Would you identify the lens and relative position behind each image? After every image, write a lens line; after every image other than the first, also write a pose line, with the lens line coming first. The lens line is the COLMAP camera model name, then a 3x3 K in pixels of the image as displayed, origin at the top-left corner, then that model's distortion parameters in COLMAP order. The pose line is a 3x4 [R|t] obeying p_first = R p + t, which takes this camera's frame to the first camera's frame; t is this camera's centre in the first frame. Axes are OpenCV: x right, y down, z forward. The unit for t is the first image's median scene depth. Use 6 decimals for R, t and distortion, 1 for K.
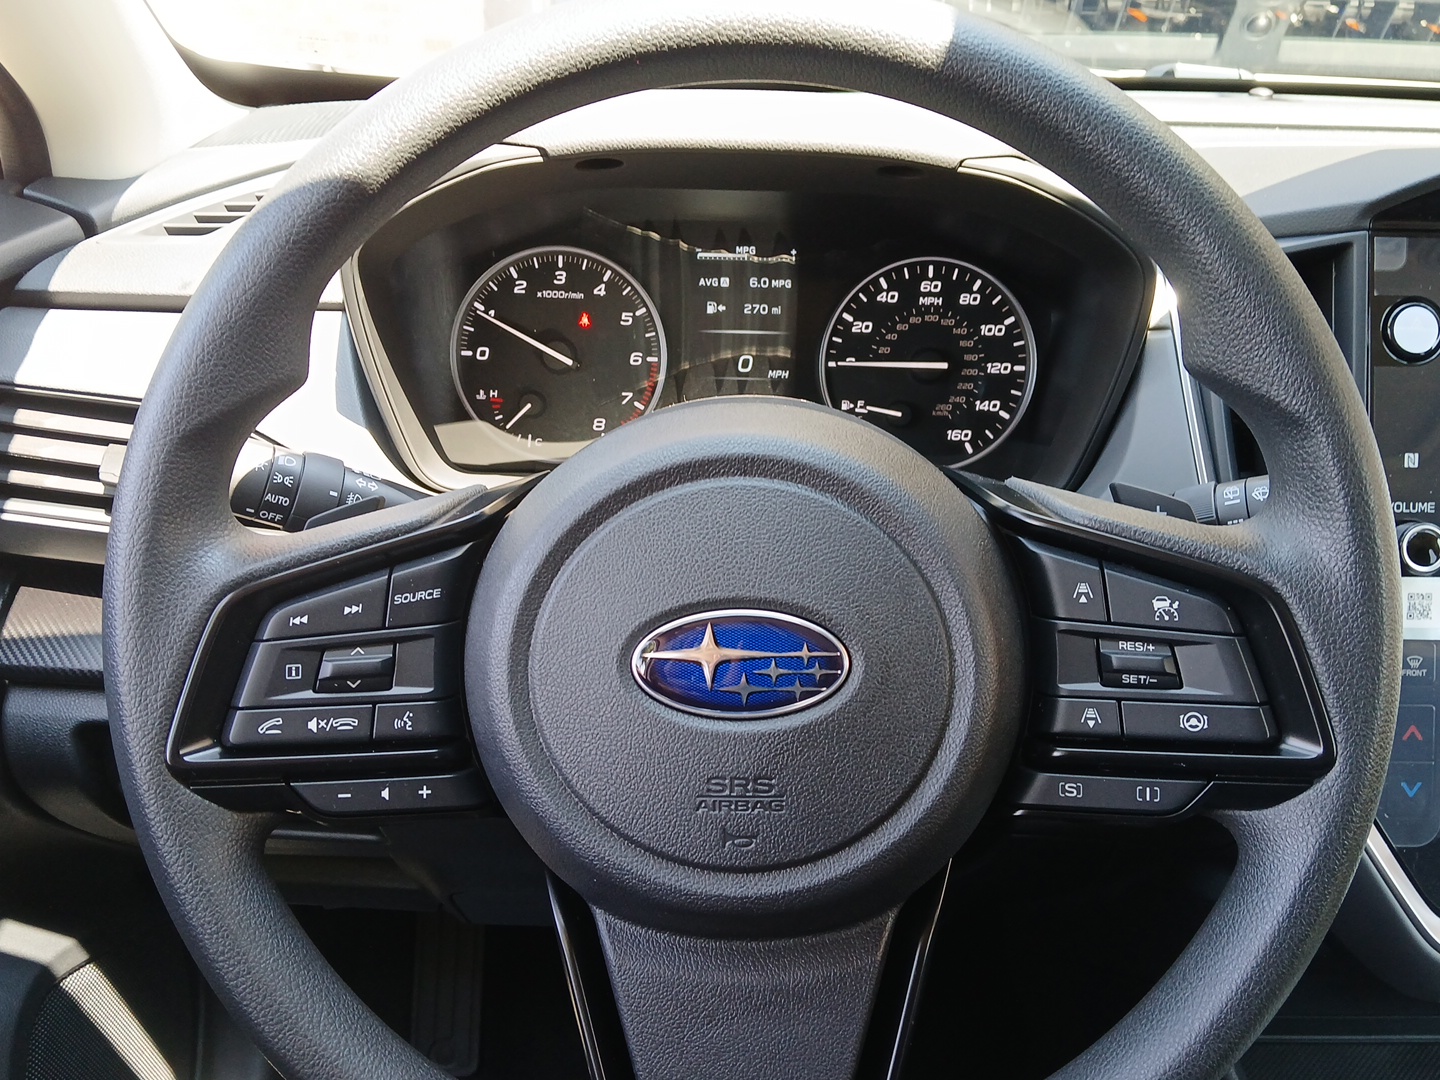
lens RADIAL K [[1287.6, 0, 725.4], [0, 1287.6, 558.2], [0, 0, 1]] dist [0.128139, -0.356749]
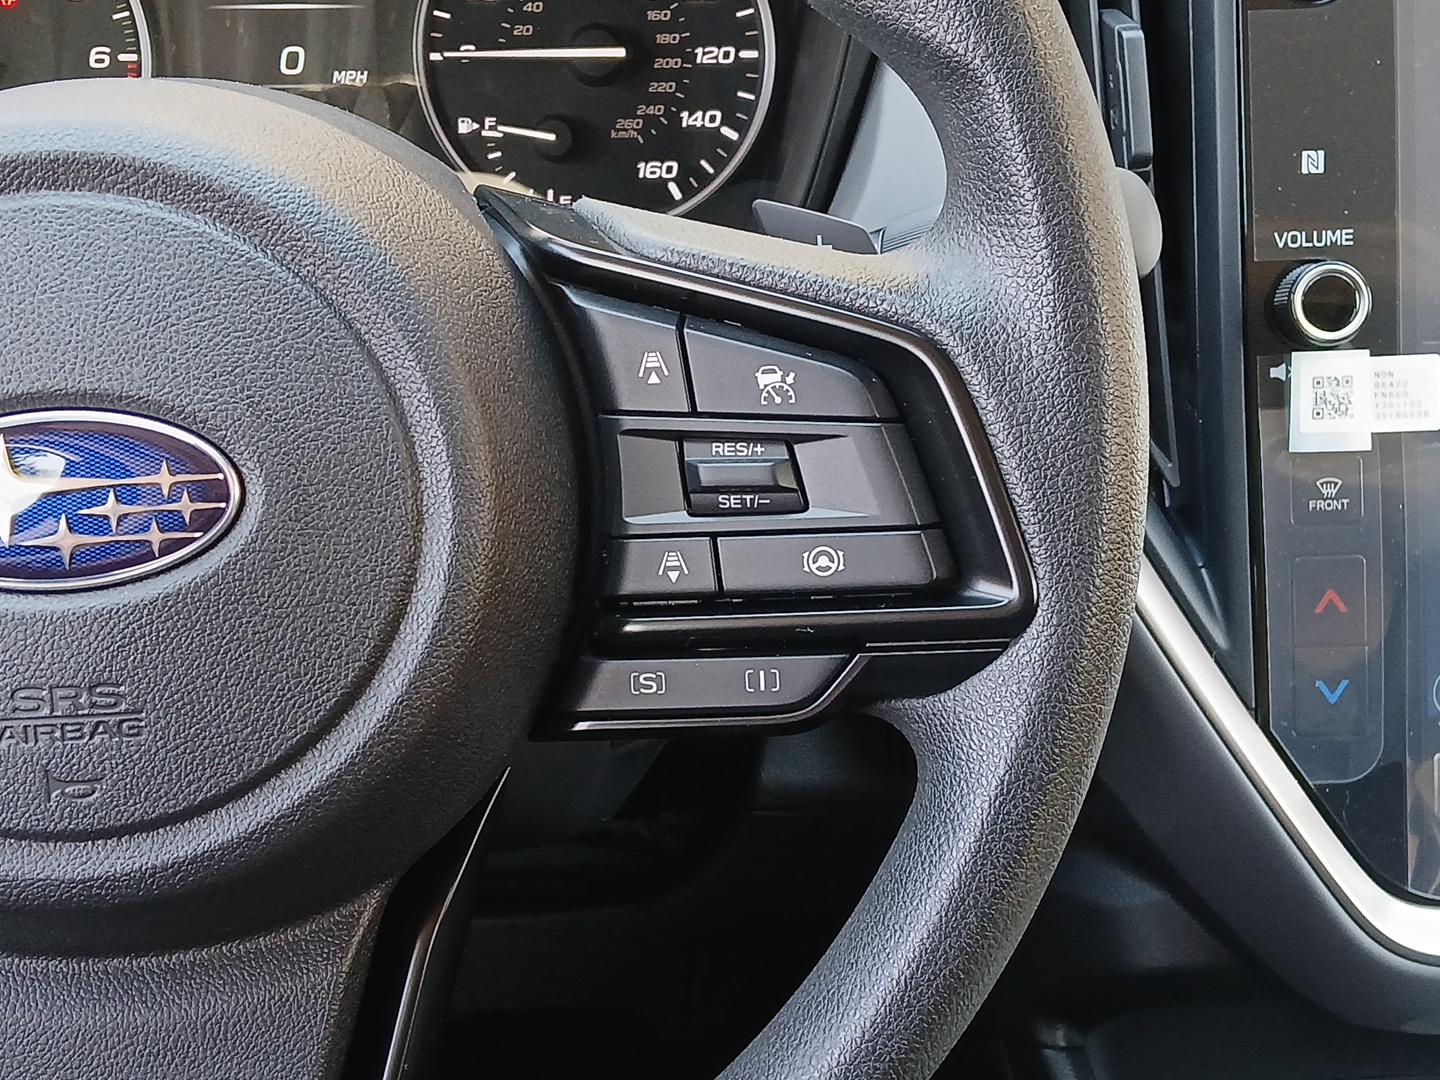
lens RADIAL K [[2171.1, 0, 734.6], [0, 2171.1, 571.6], [0, 0, 1]] dist [0.170074, -0.582007]
pose [[0.996625, -0.051896, 0.063596, 0.144260], [0.048827, 0.997610, 0.048896, 0.044491], [-0.065982, -0.045626, 0.996777, -0.027305]]
